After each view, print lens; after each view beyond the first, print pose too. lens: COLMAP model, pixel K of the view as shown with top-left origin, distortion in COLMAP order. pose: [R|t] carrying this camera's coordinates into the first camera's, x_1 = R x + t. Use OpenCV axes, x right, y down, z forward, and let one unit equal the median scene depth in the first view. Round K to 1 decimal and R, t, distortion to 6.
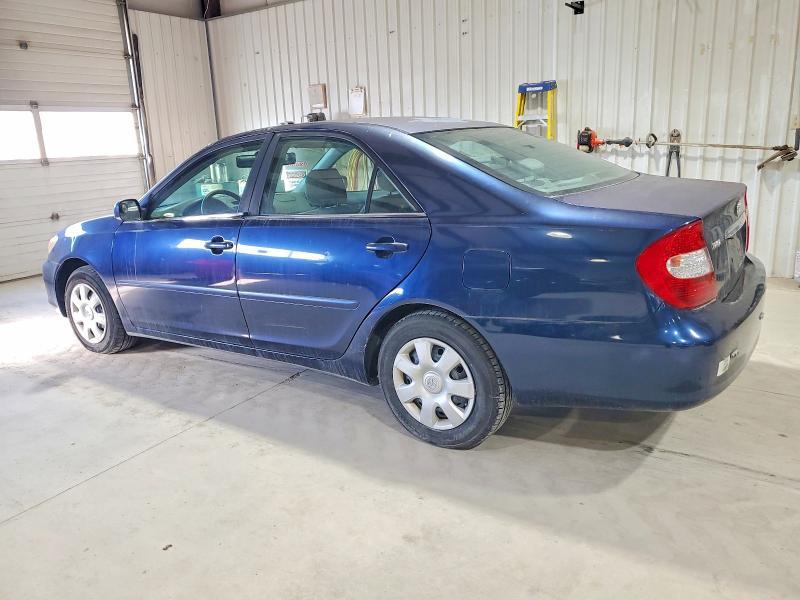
lens RADIAL K [[615.7, 0, 402.6], [0, 615.7, 301.3], [0, 0, 1]] dist [0.011442, -0.002758]
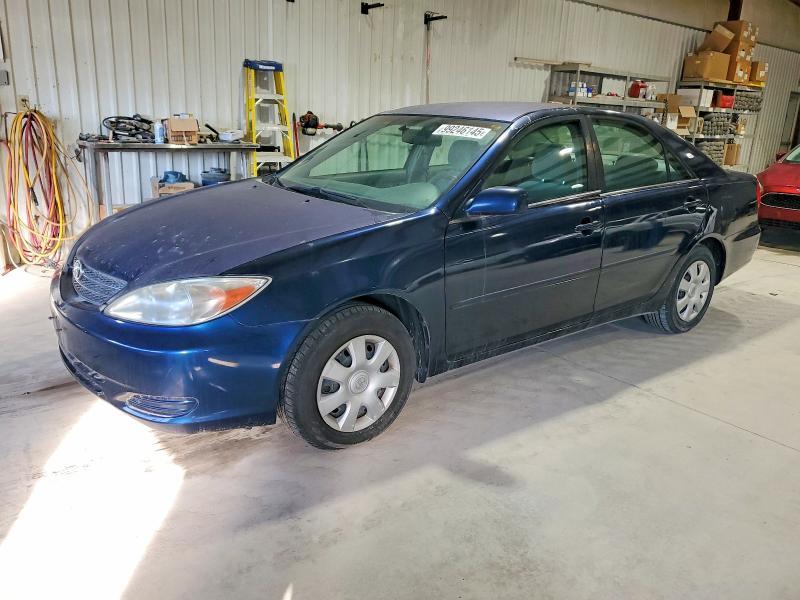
lens RADIAL K [[615.7, 0, 401.7], [0, 615.7, 300.0], [0, 0, 1]] dist [0.011442, -0.002758]
pose [[0.294676, -0.211302, 0.931943, -1.285901], [0.181533, 0.969866, 0.162501, -0.184869], [-0.938196, 0.121293, 0.324155, 0.933969]]
